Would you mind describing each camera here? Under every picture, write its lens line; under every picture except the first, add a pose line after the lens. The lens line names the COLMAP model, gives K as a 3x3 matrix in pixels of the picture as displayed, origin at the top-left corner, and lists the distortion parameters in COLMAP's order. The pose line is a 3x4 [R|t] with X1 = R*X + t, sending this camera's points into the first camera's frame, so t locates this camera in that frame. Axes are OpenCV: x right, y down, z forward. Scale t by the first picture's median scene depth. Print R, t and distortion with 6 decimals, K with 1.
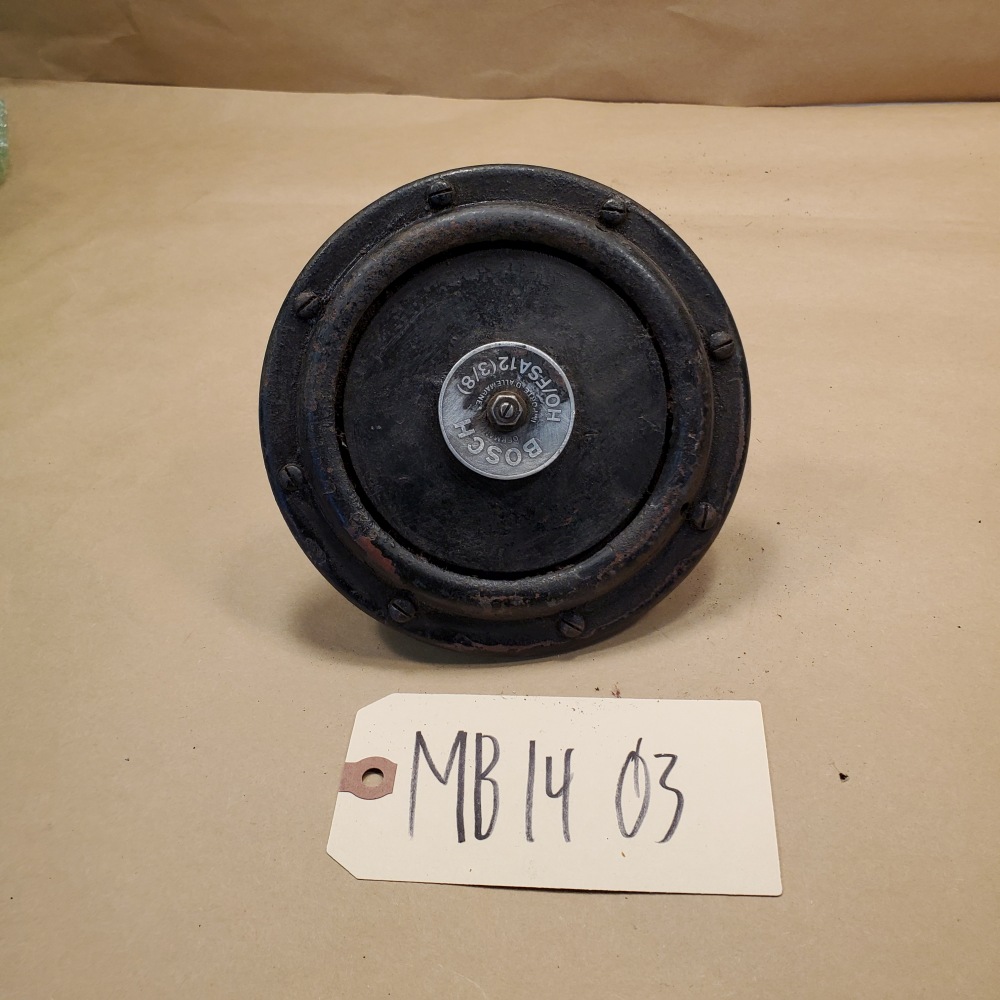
lens RADIAL K [[1009.2, 0, 499.1], [0, 1009.2, 487.3], [0, 0, 1]] dist [-0.004248, -0.010787]
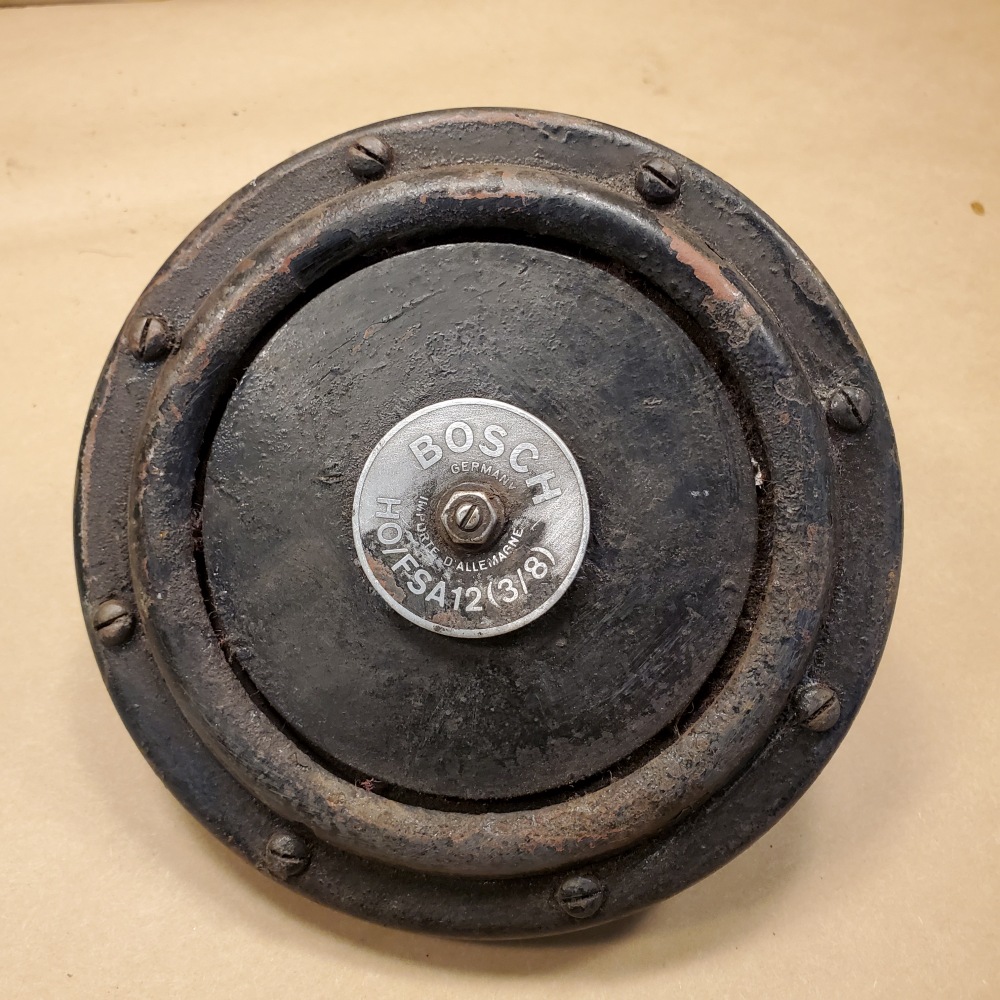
lens RADIAL K [[1009.2, 0, 499.1], [0, 1009.2, 487.3], [0, 0, 1]] dist [-0.004248, -0.010787]
pose [[-0.997426, -0.012468, 0.070611, -0.049409], [0.012804, -0.999909, 0.004296, -0.061062], [0.070551, 0.005189, 0.997495, 0.427339]]
